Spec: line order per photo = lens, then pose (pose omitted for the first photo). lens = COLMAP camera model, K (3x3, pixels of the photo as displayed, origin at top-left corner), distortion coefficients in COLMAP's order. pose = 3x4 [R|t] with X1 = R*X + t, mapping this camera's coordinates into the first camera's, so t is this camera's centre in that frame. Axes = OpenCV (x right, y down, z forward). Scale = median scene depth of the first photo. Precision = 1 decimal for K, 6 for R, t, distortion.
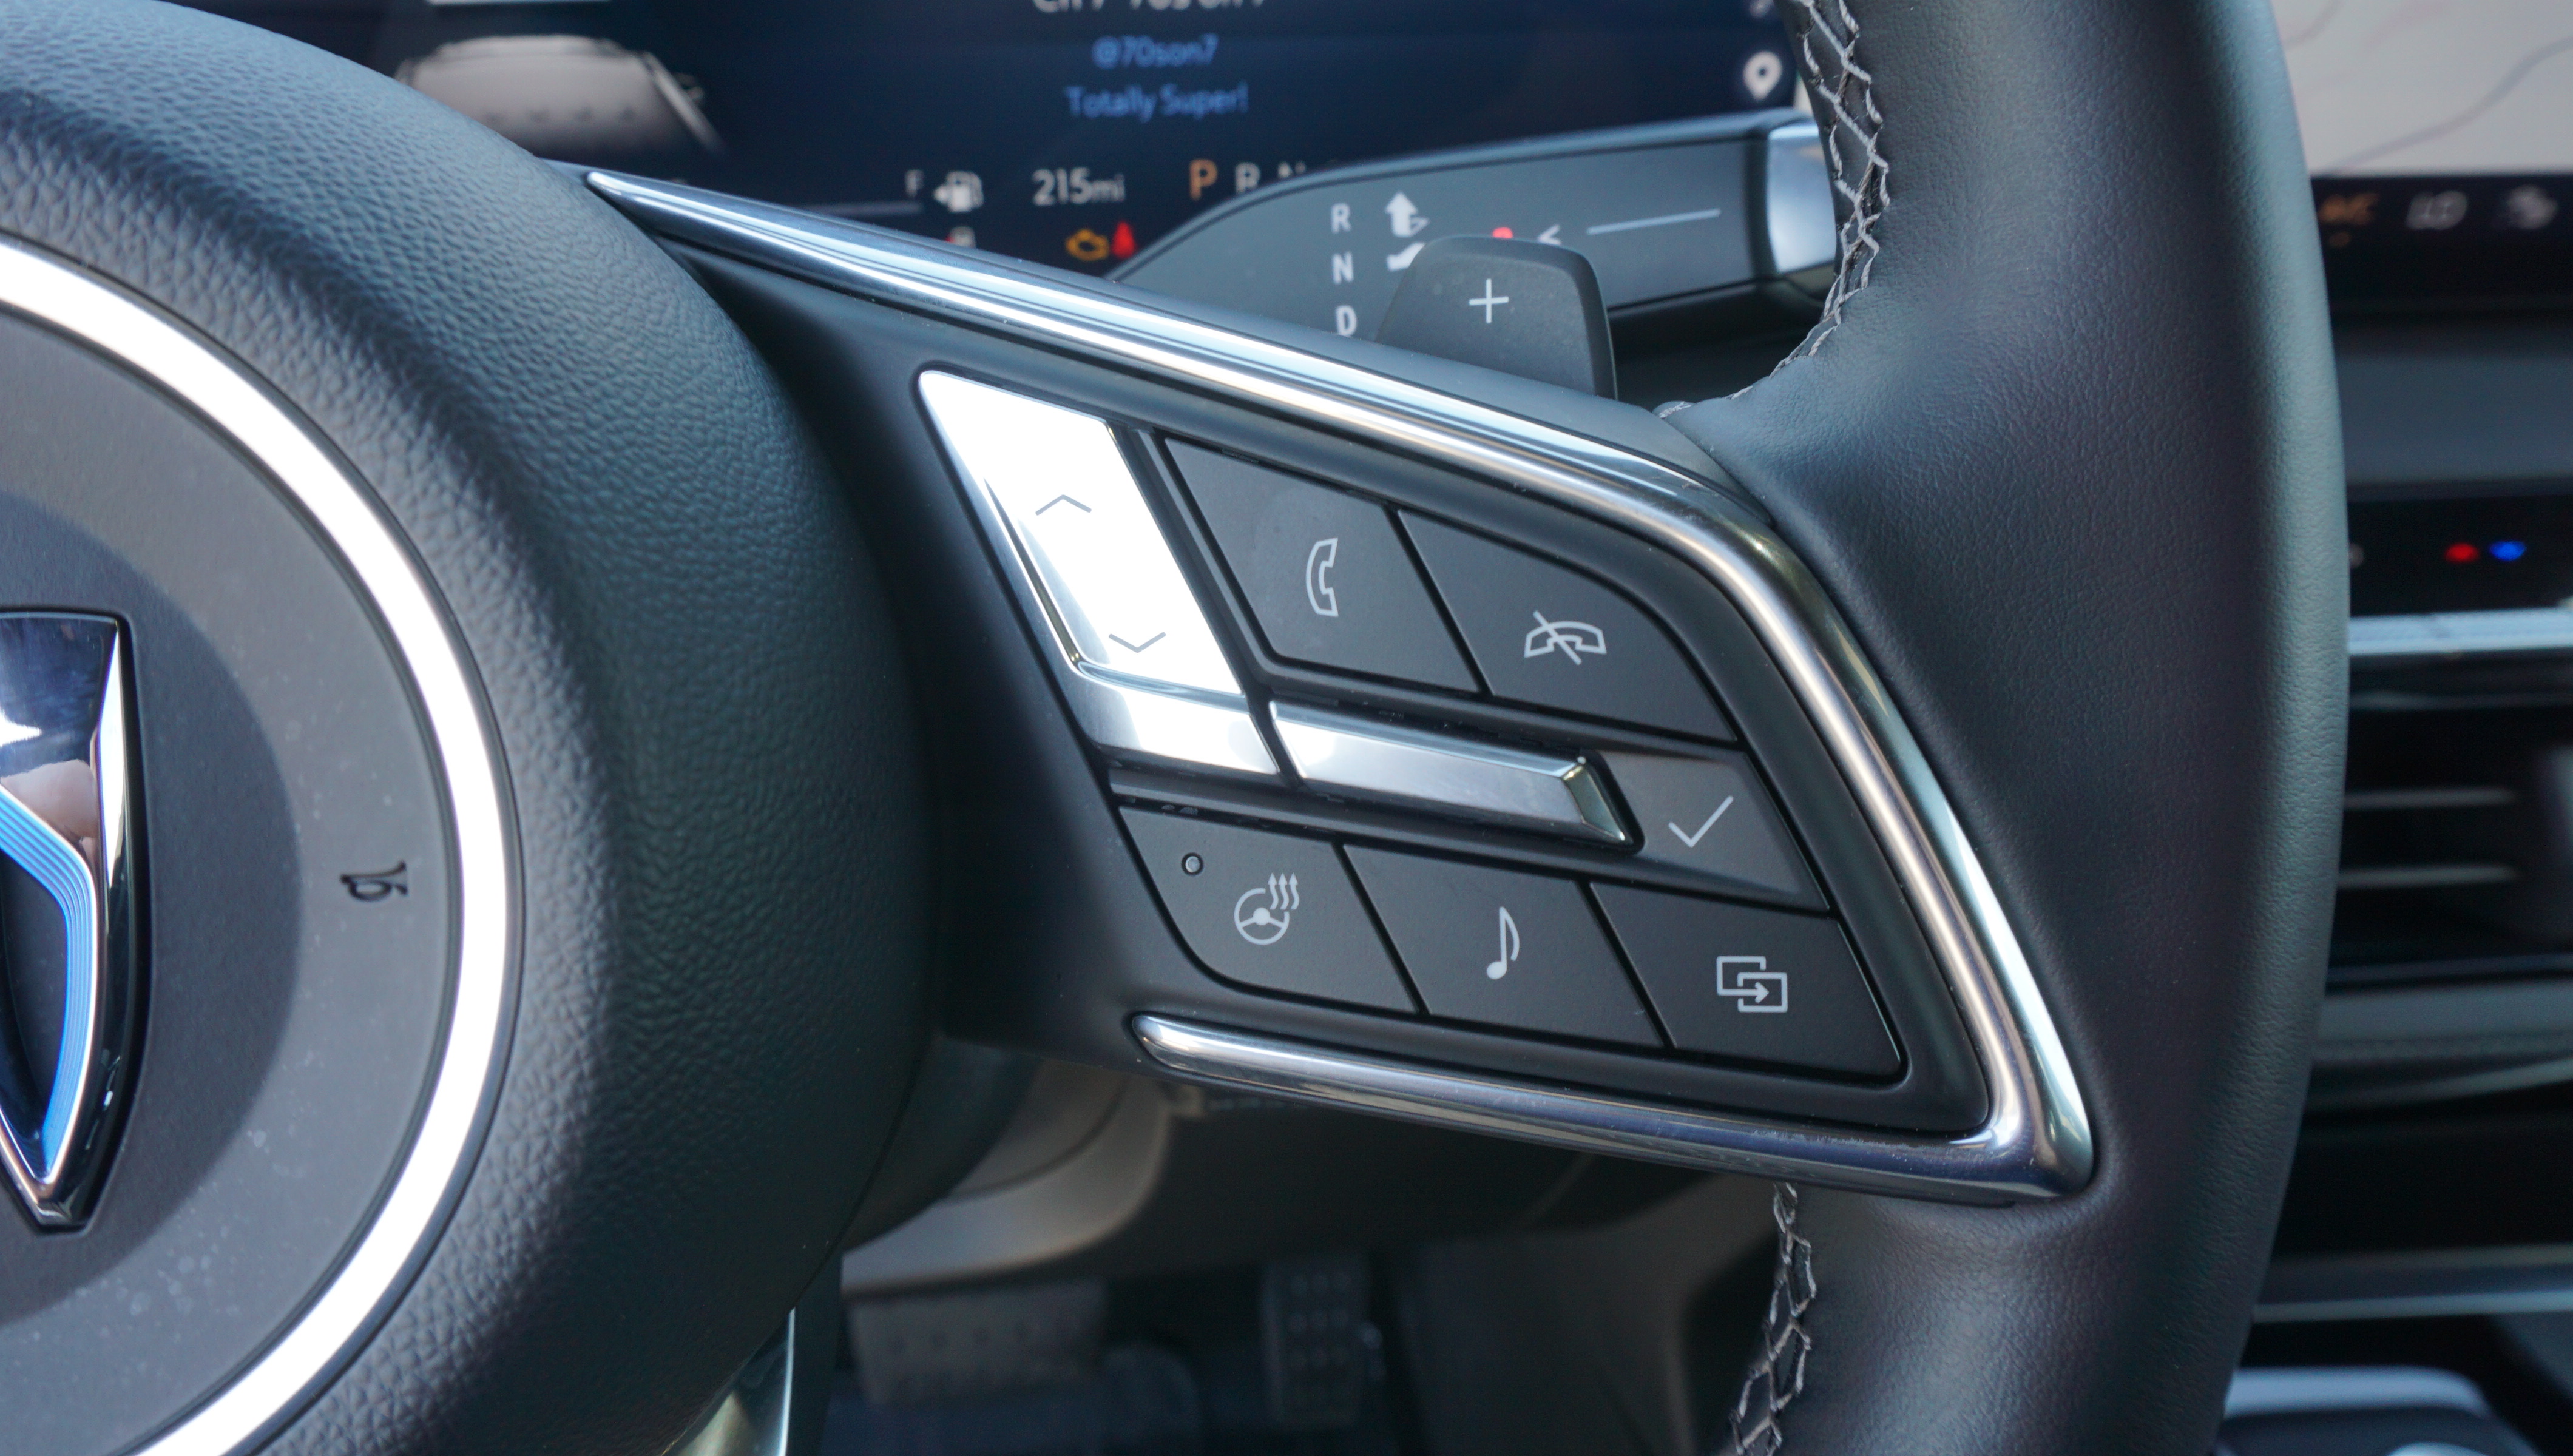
lens RADIAL K [[1952.2, 0, 1286.5], [0, 1952.2, 728.0], [0, 0, 1]] dist [-0.203380, 0.000103]
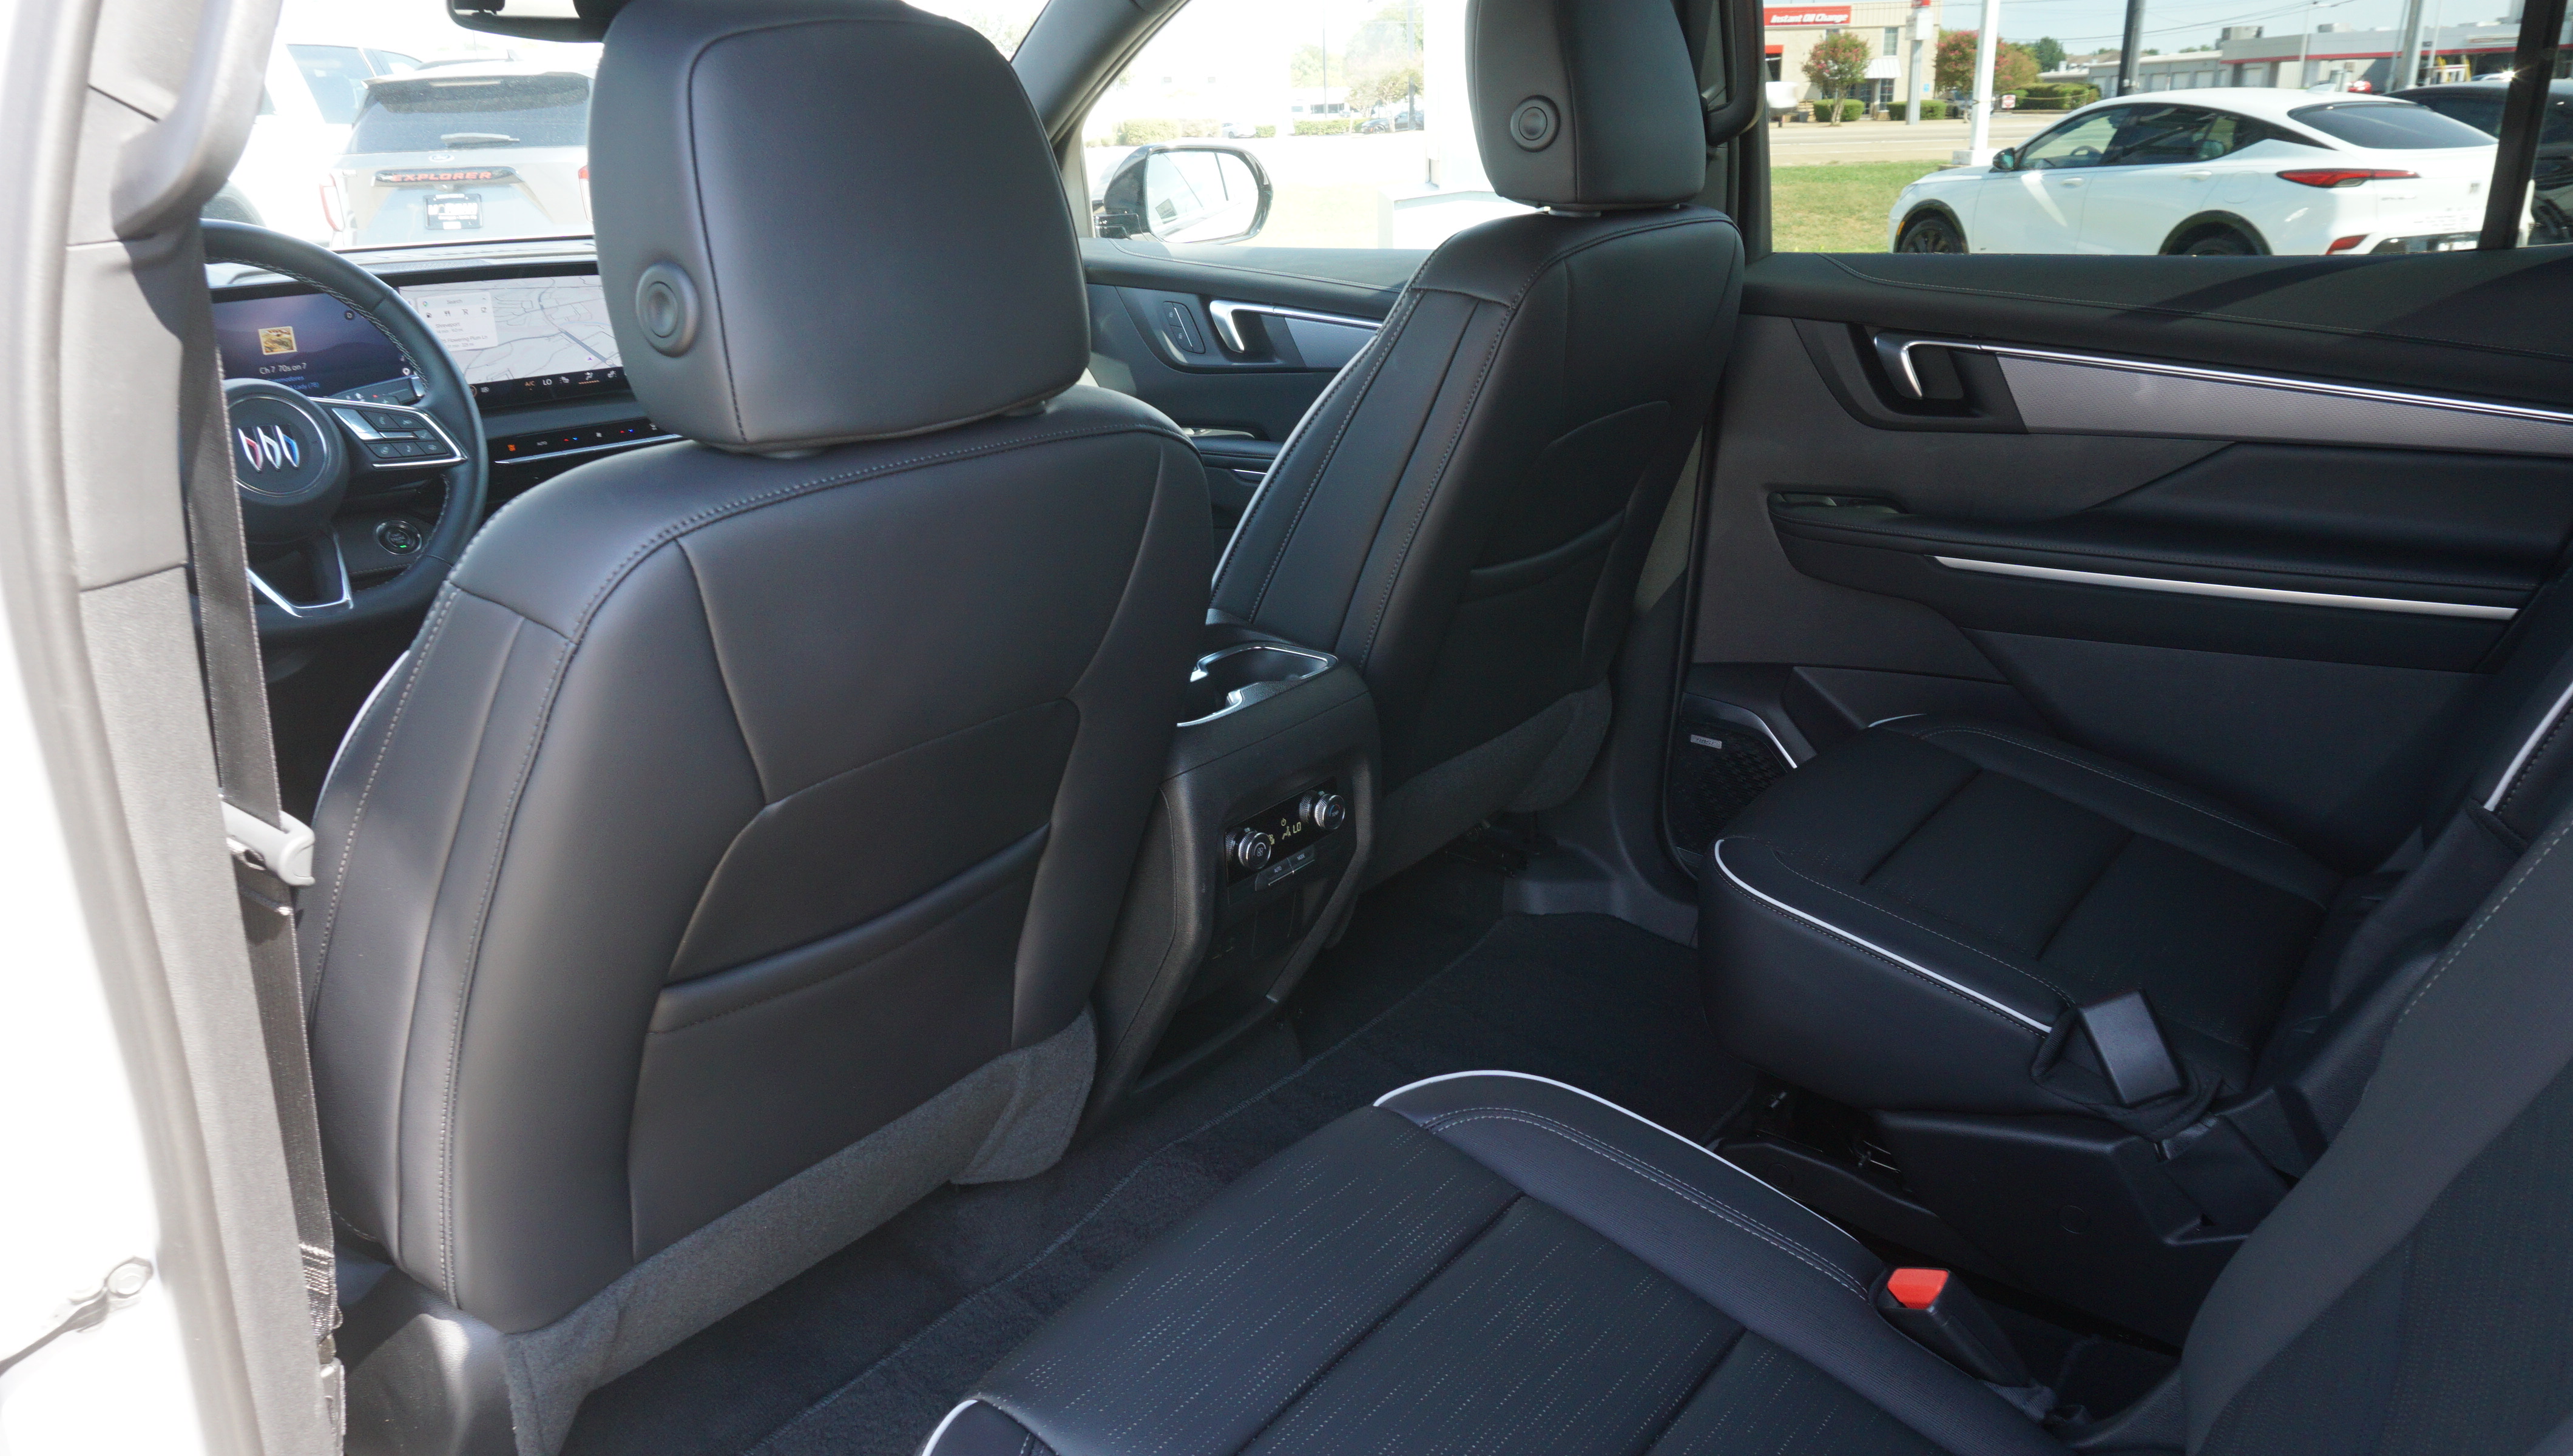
lens RADIAL K [[1741.0, 0, 1283.6], [0, 1741.0, 683.9], [0, 0, 1]] dist [-0.040588, 0.044506]
pose [[0.735754, -0.202636, 0.646223, -2.786584], [0.287380, 0.957437, -0.026972, 3.015525], [-0.613252, 0.205557, 0.762672, -9.096245]]
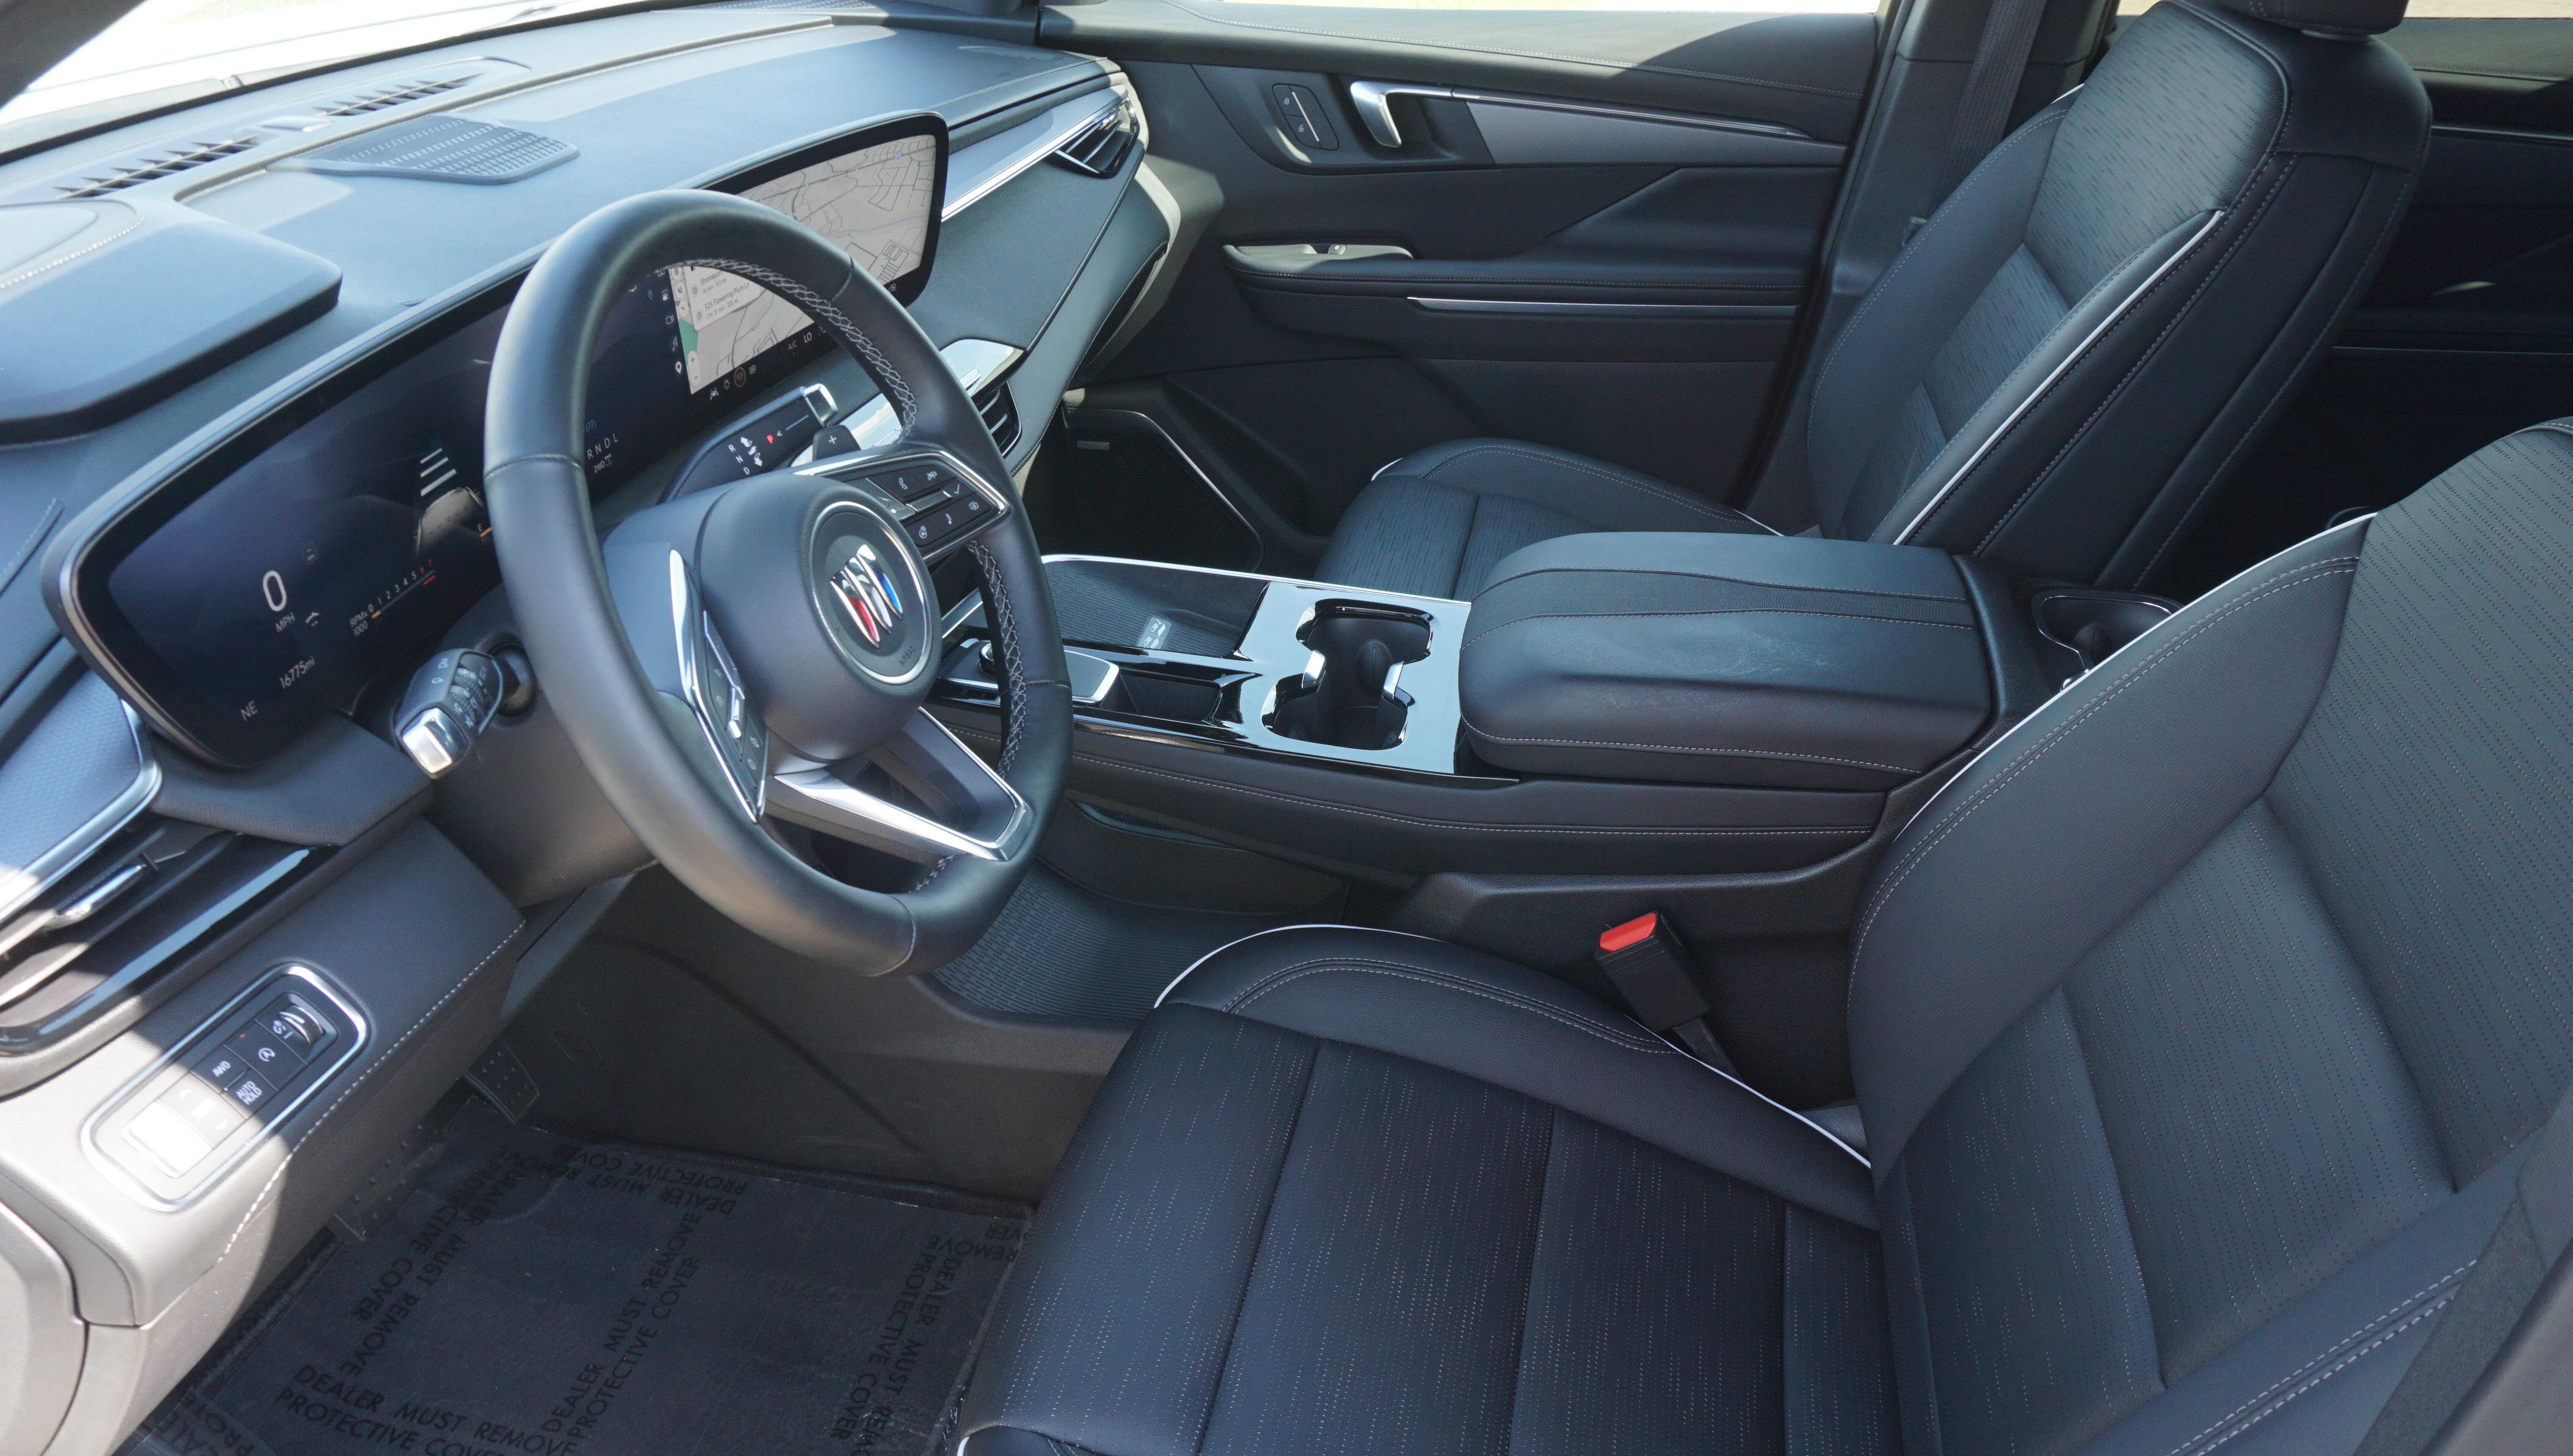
lens RADIAL K [[1728.8, 0, 1286.5], [0, 1728.8, 728.0], [0, 0, 1]] dist [-0.041671, 0.038295]
pose [[0.343054, -0.470599, 0.812927, -4.554776], [0.395472, 0.857365, 0.329435, -0.806359], [-0.852007, 0.208476, 0.480231, -2.614284]]
